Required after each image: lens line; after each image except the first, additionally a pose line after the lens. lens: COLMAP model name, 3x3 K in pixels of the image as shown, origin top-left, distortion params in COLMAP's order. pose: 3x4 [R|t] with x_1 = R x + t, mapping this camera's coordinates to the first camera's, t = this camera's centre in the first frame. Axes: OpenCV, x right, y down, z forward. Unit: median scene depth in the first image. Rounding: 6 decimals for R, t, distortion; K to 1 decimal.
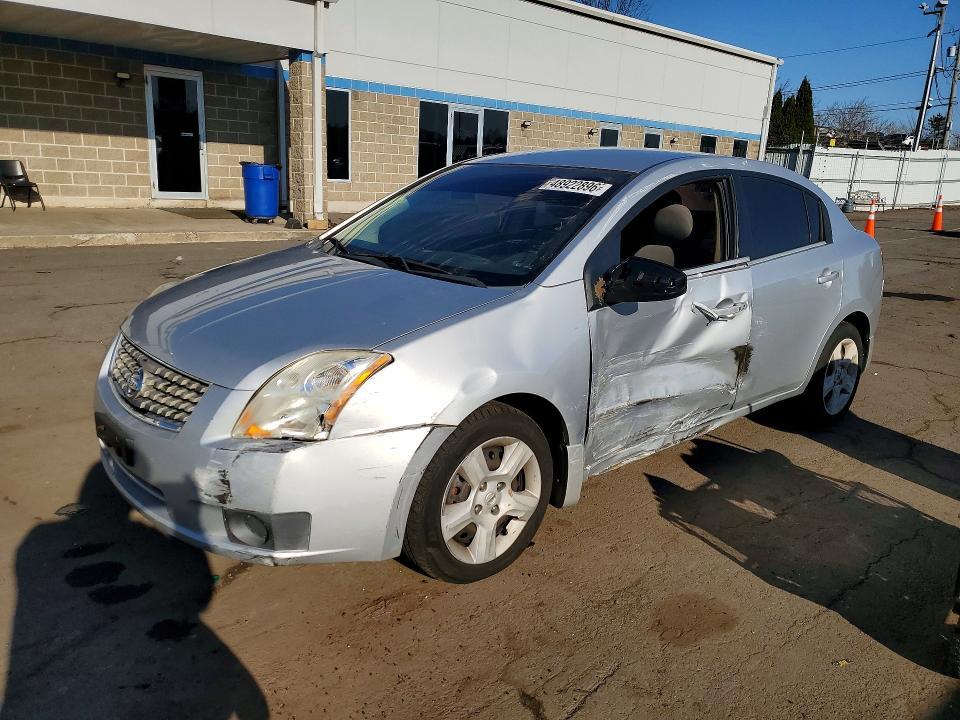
lens RADIAL K [[747.9, 0, 478.5], [0, 747.9, 357.5], [0, 0, 1]] dist [0.040139, 0.002524]
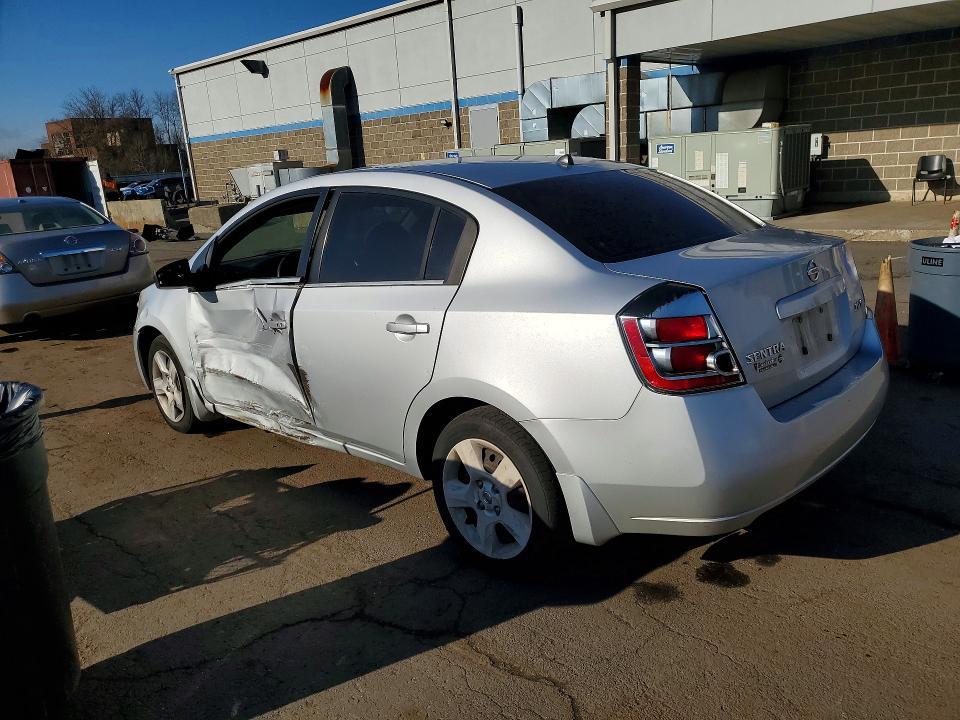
lens RADIAL K [[747.9, 0, 477.2], [0, 747.9, 366.8], [0, 0, 1]] dist [0.040139, 0.002524]
pose [[0.065942, 0.220513, -0.973152, 1.219637], [-0.190286, 0.960156, 0.204674, -0.240245], [0.979512, 0.171681, 0.105275, 1.042566]]
